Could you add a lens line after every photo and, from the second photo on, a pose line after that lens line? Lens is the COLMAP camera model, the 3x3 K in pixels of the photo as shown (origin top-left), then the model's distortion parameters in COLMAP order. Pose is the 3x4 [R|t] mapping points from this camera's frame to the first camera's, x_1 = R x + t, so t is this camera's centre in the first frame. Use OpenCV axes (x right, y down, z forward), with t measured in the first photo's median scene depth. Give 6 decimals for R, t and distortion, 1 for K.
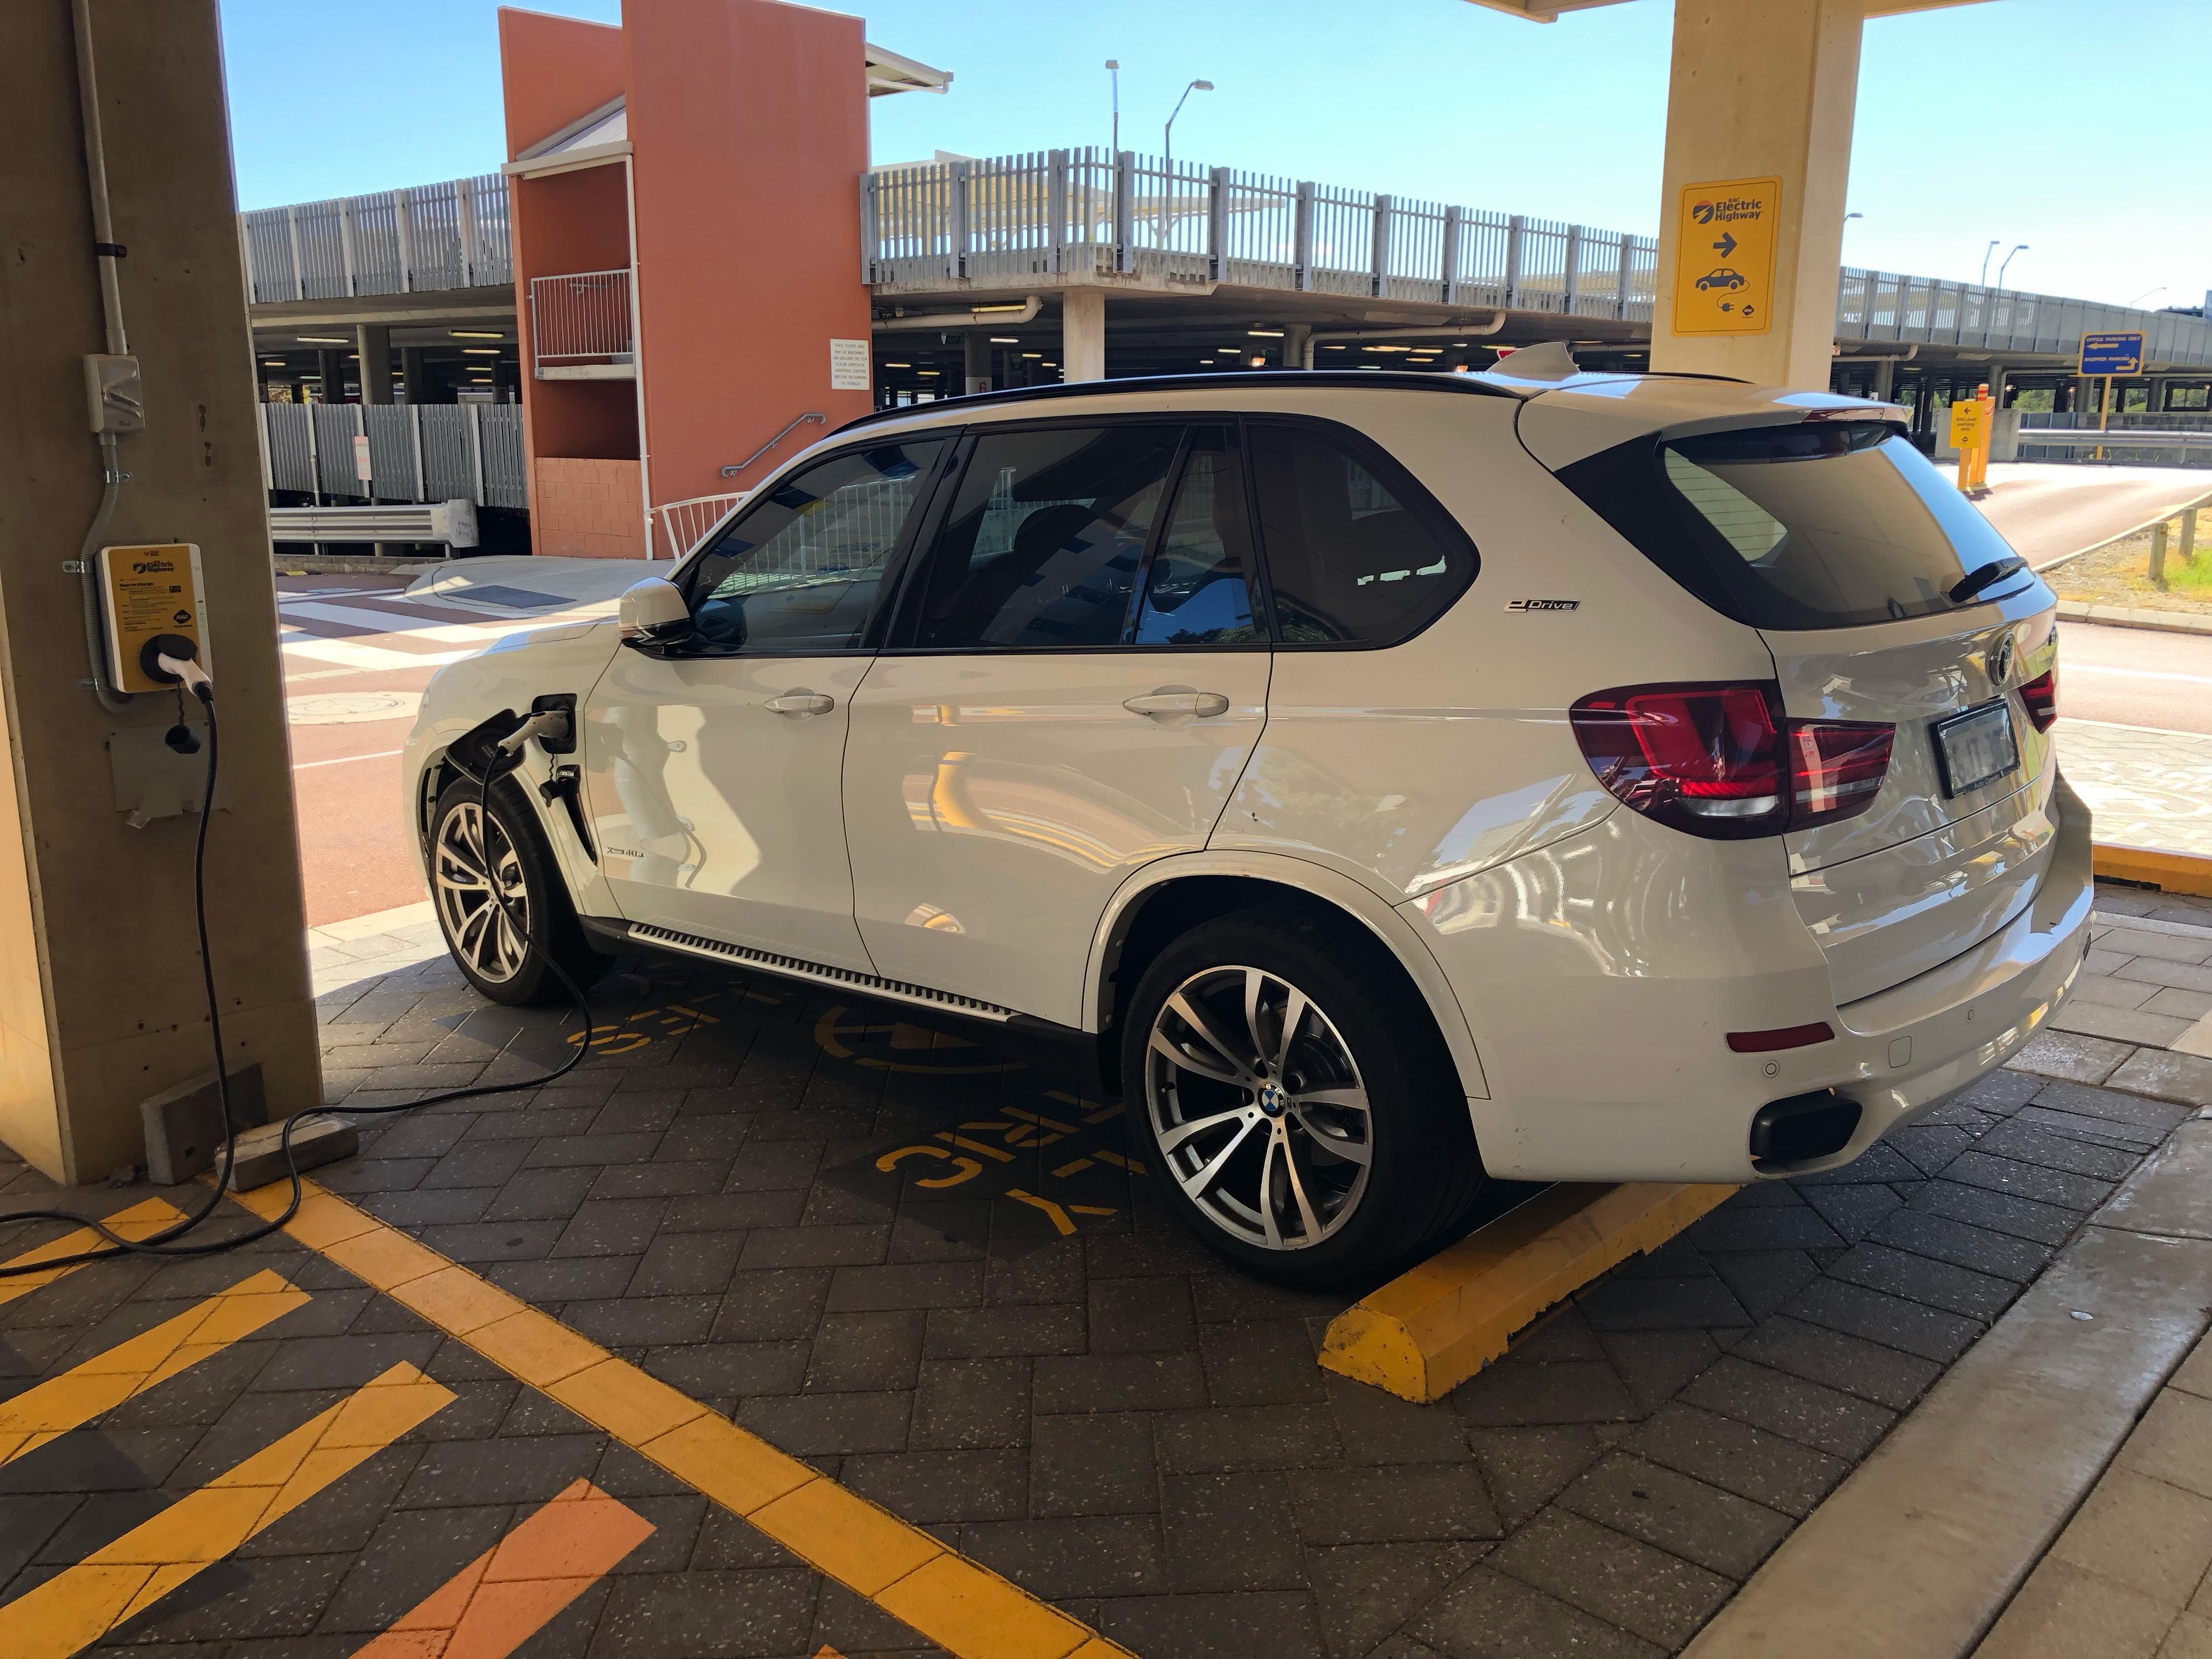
lens RADIAL K [[1791.8, 0, 1074.6], [0, 1791.8, 827.9], [0, 0, 1]] dist [-0.004054, -0.004018]
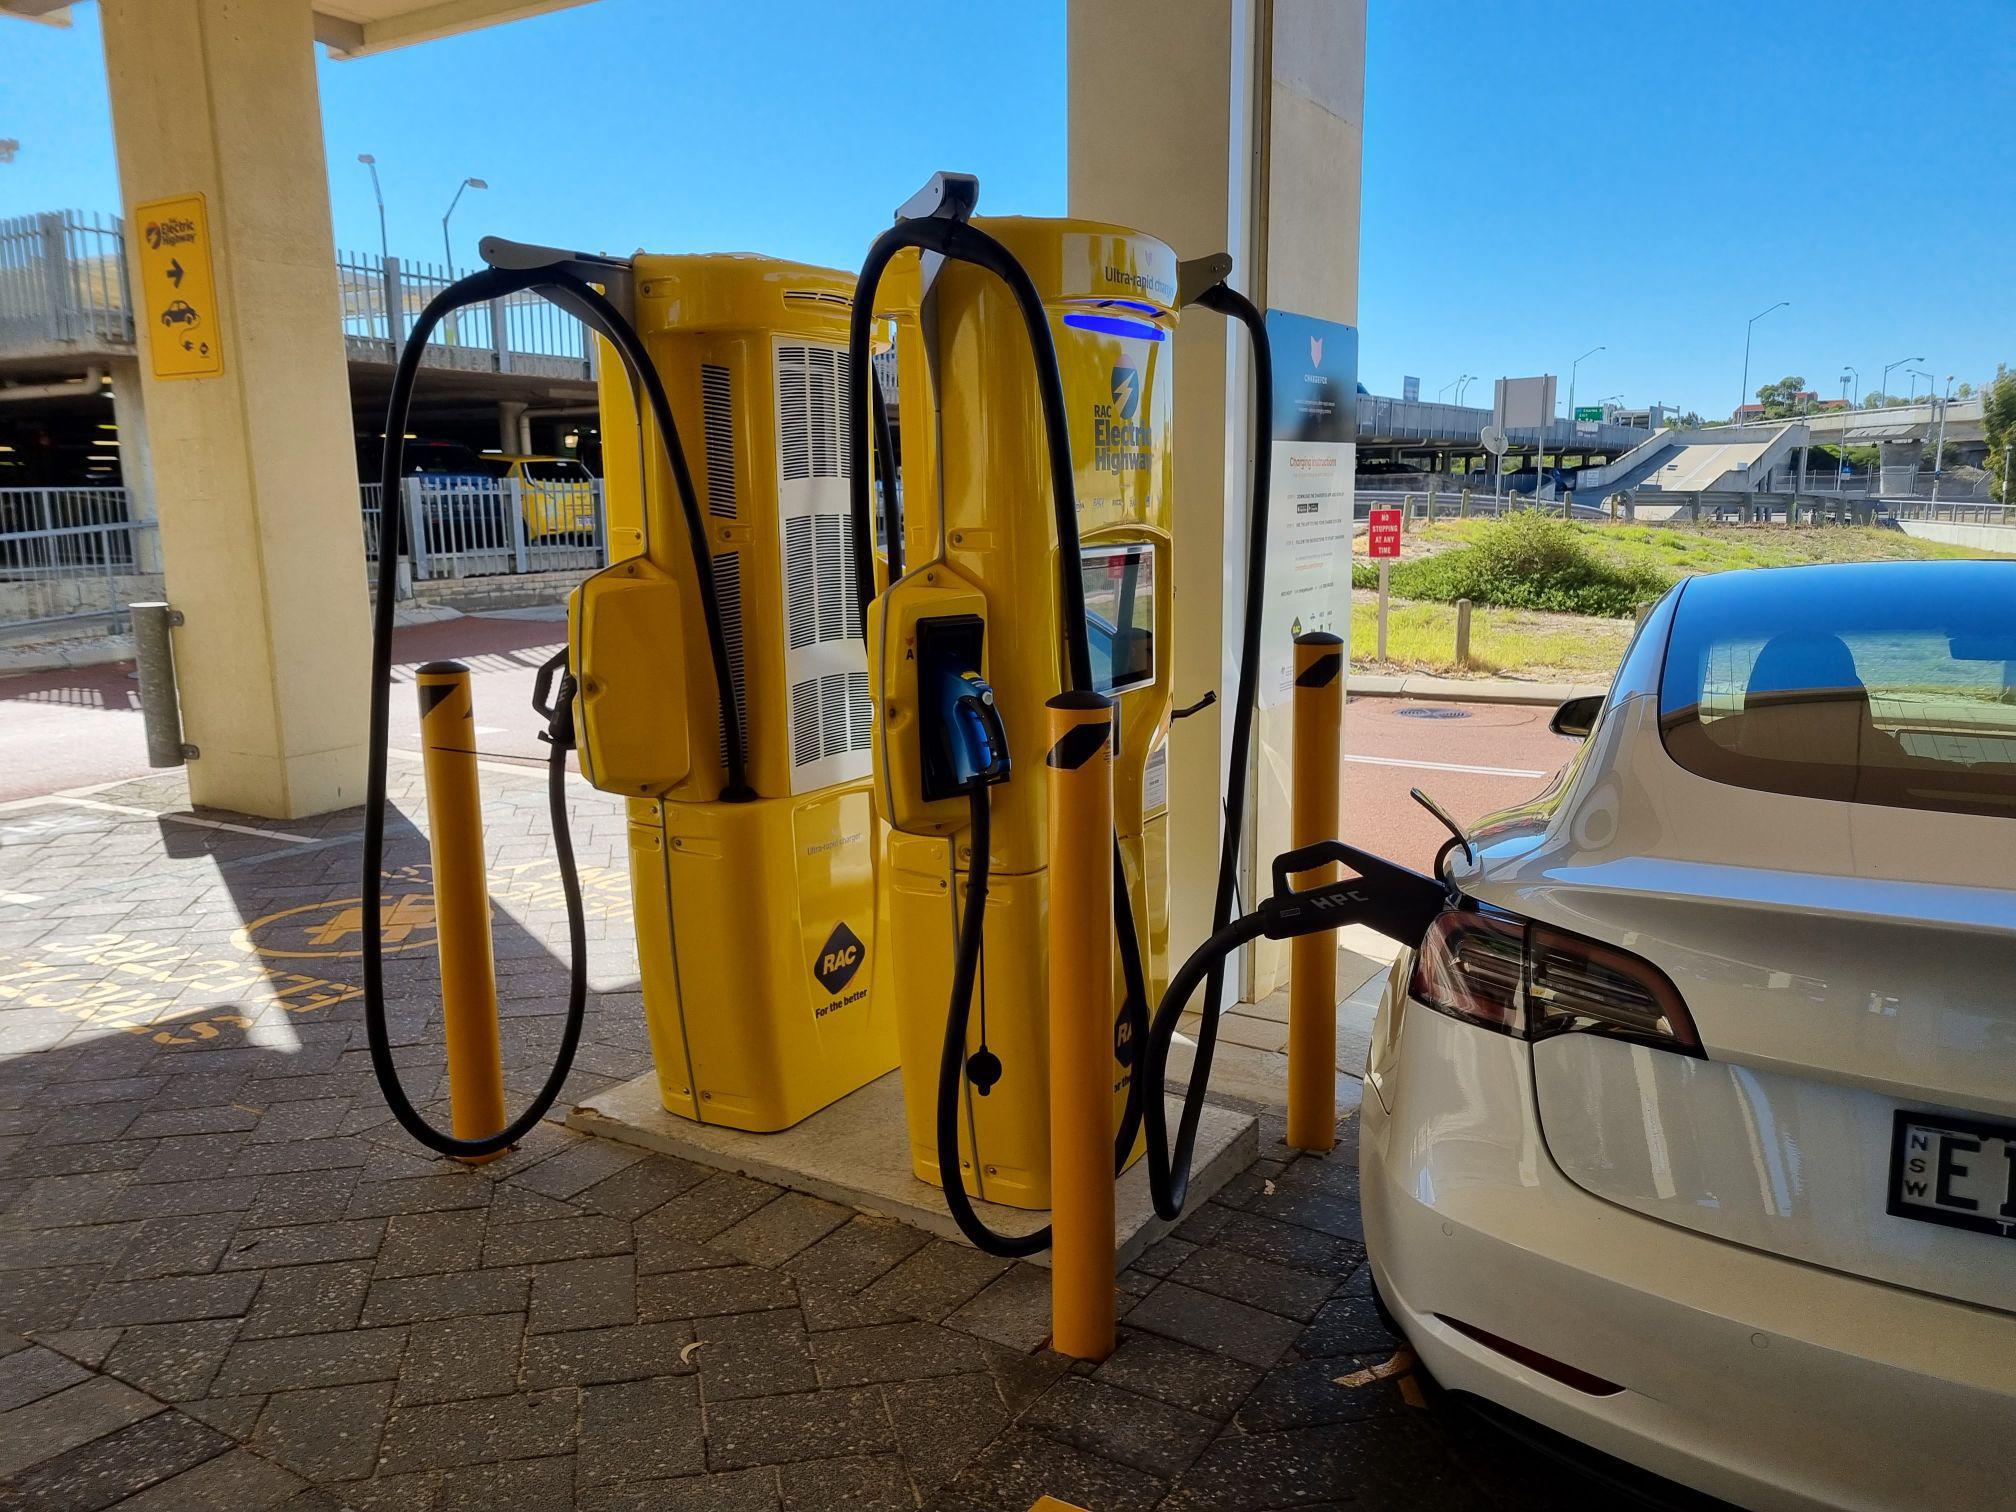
lens RADIAL K [[1516.9, 0, 1008.0], [0, 1516.9, 756.0], [0, 0, 1]] dist [0.011988, -0.006222]
pose [[0.973934, -0.053754, 0.220372, 0.391280], [0.065316, 0.996826, -0.045514, -0.025354], [-0.217226, 0.058722, 0.974354, 0.149269]]
